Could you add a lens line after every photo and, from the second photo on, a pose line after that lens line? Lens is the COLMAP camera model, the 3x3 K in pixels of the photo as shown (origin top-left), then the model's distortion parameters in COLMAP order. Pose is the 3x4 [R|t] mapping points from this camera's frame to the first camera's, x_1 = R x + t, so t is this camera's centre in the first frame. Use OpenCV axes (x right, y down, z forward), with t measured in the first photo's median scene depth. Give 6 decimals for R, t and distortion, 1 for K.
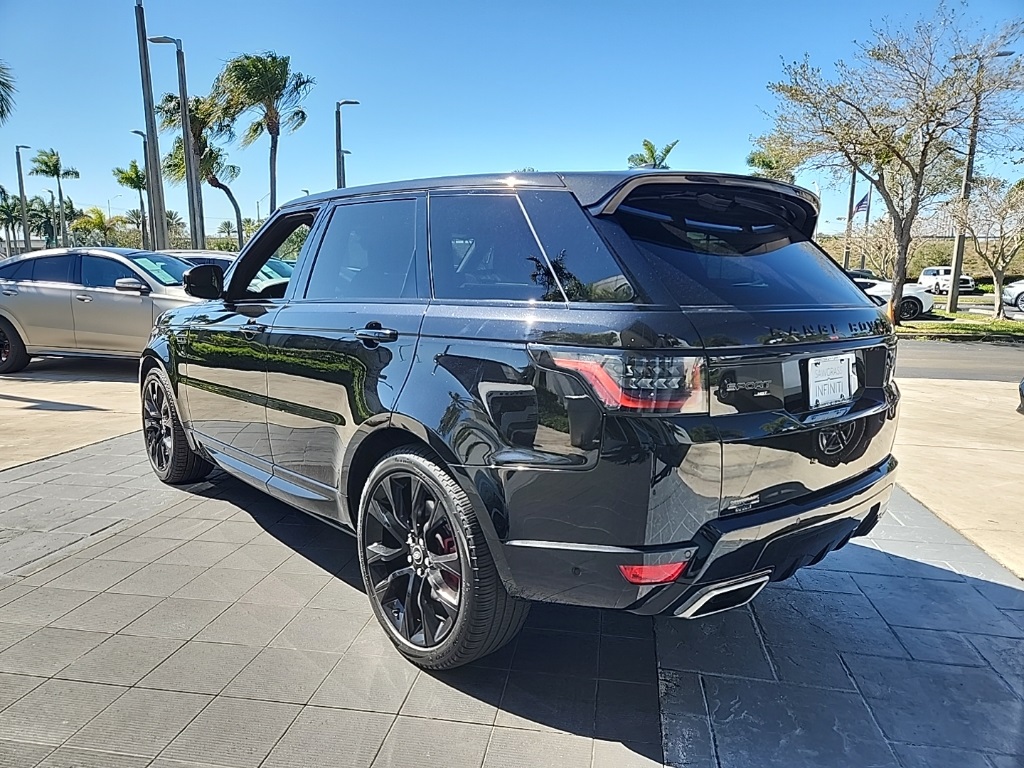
lens RADIAL K [[685.4, 0, 490.3], [0, 685.4, 381.5], [0, 0, 1]] dist [0.068109, -0.048742]
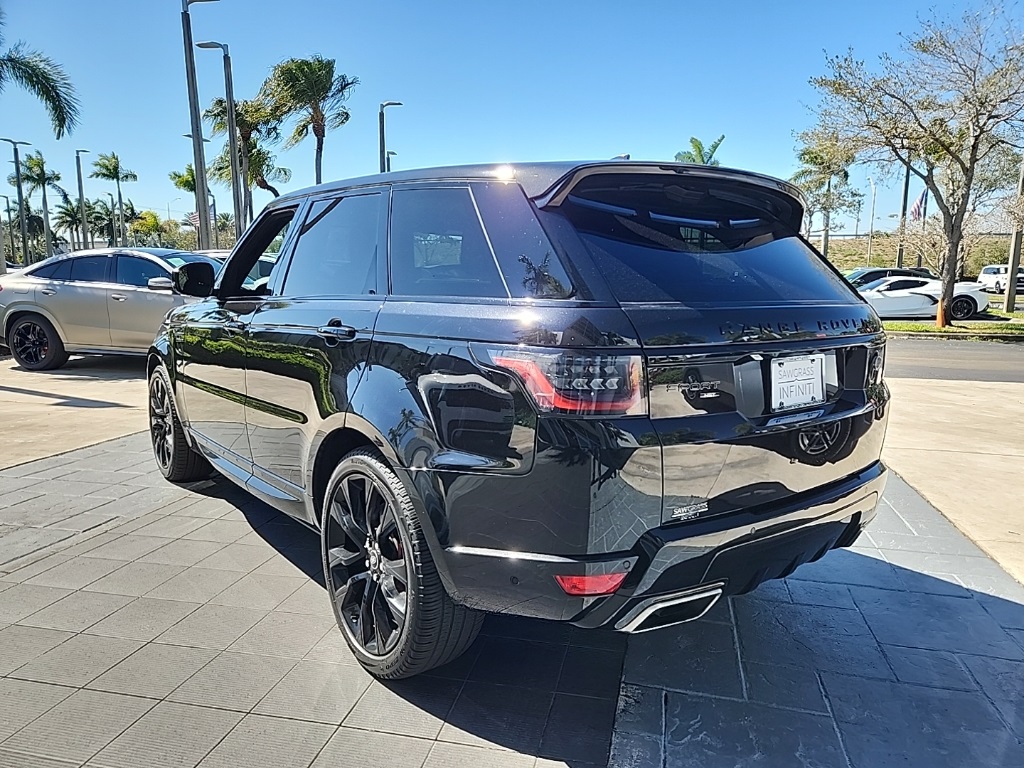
lens RADIAL K [[685.4, 0, 507.7], [0, 685.4, 374.4], [0, 0, 1]] dist [0.068109, -0.048742]
pose [[0.998773, 0.005501, -0.049217, 0.106118], [-0.005982, 0.999936, -0.009627, -0.000150], [0.049161, 0.009909, 0.998742, 0.030475]]
